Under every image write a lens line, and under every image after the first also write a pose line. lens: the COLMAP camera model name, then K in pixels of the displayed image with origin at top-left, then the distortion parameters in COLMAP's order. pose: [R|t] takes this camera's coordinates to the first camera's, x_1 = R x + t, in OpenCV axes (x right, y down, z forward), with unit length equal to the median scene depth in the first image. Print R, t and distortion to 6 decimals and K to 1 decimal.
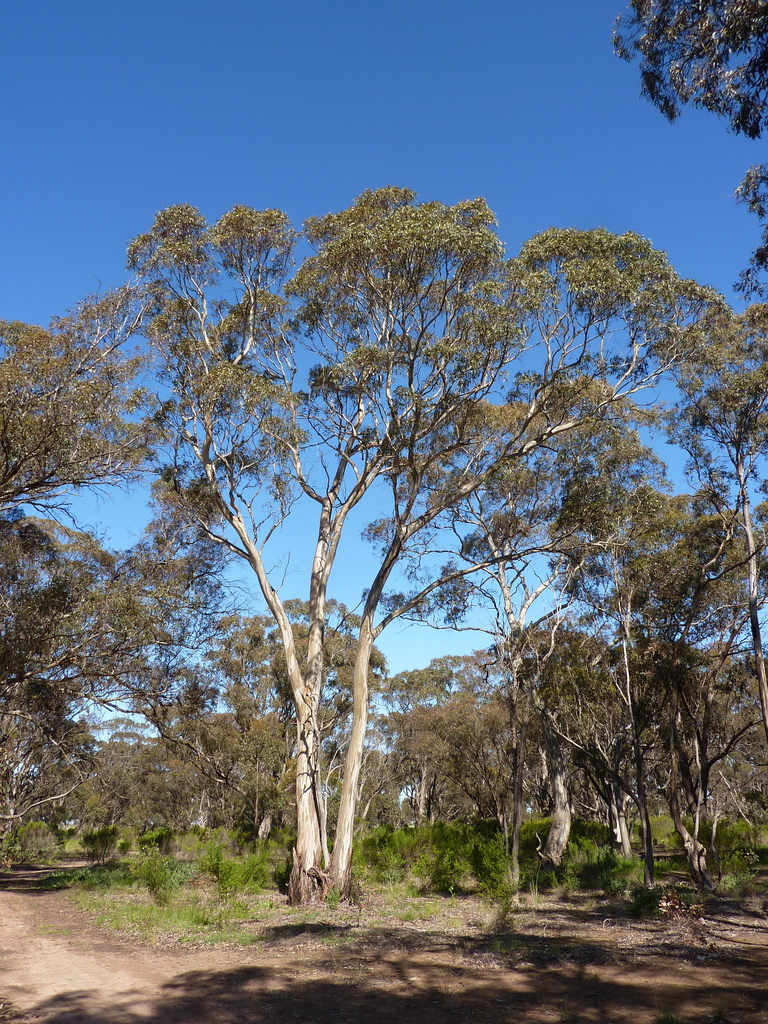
lens RADIAL K [[837.1, 0, 384.2], [0, 837.1, 512.3], [0, 0, 1]] dist [0.010243, 0.002351]
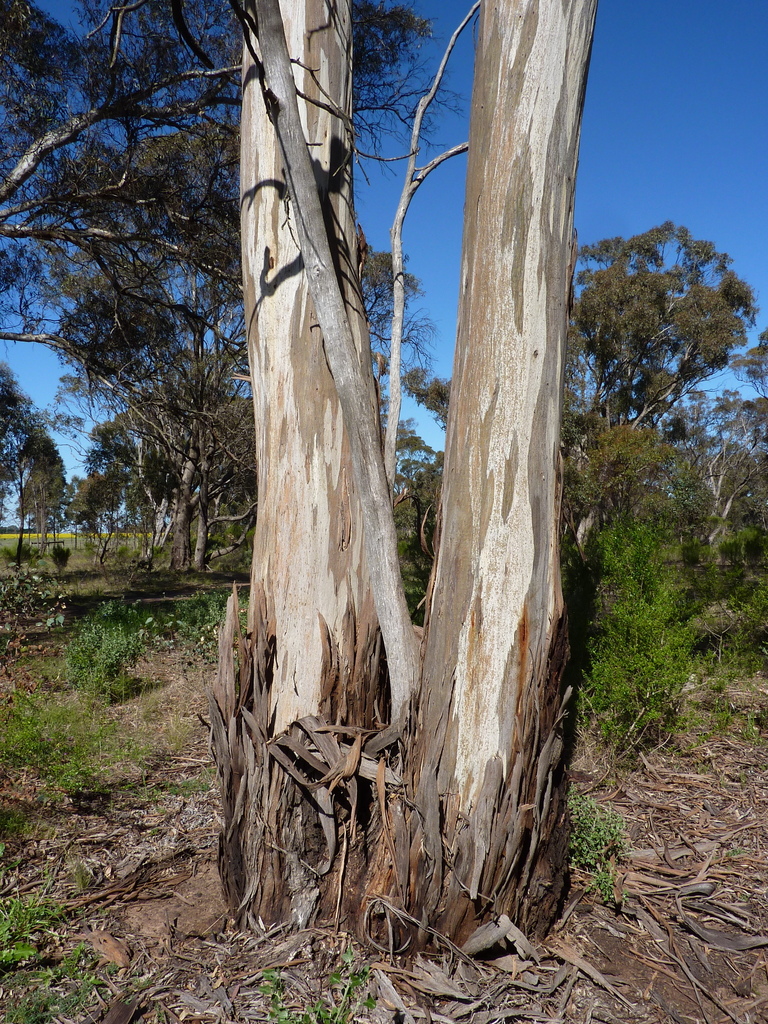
lens RADIAL K [[837.1, 0, 384.3], [0, 837.1, 513.3], [0, 0, 1]] dist [0.010243, 0.002351]
pose [[0.916318, -0.016076, -0.400128, -0.007283], [0.147093, 0.942857, 0.298971, 0.334408], [0.372457, -0.332809, 0.866322, 0.861247]]
